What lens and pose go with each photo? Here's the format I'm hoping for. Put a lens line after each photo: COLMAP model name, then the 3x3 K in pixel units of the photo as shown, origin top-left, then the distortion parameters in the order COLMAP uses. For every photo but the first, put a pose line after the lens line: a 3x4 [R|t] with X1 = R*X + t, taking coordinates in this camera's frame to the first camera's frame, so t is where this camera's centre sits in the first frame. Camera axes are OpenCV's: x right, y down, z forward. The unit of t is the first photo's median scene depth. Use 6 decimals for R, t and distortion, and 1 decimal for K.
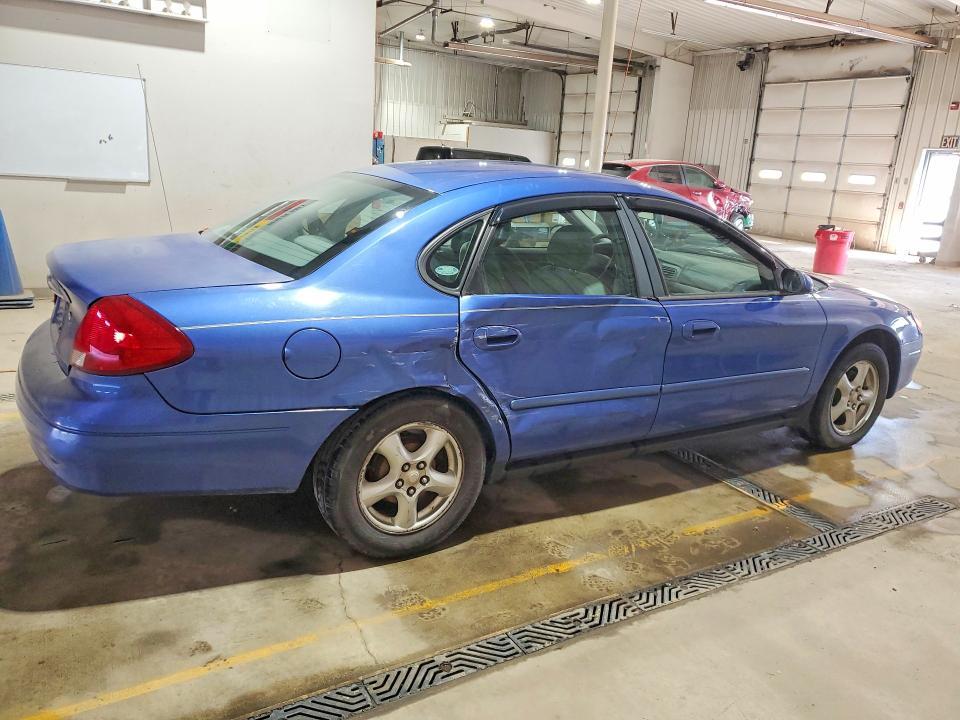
lens RADIAL K [[733.0, 0, 480.0], [0, 733.0, 360.0], [0, 0, 1]] dist [-0.007829, 0.041675]
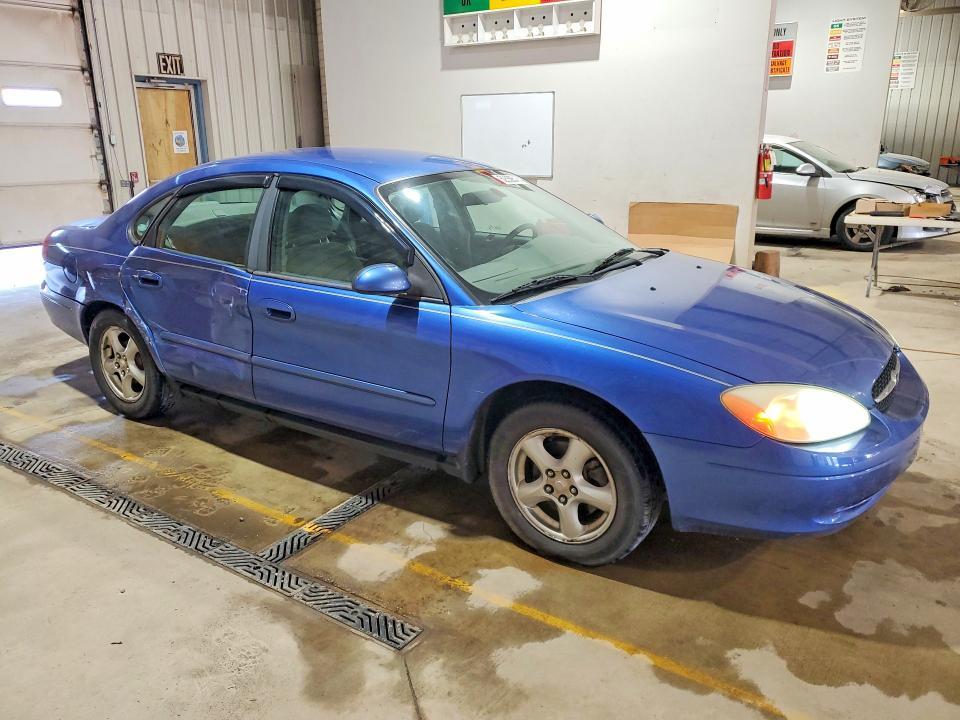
lens RADIAL K [[733.0, 0, 480.0], [0, 733.0, 360.0], [0, 0, 1]] dist [-0.007829, 0.041675]
pose [[0.428342, 0.198441, -0.881558, 1.315045], [-0.203059, 0.971775, 0.120084, -0.150074], [0.880506, 0.127572, 0.456547, 0.814510]]
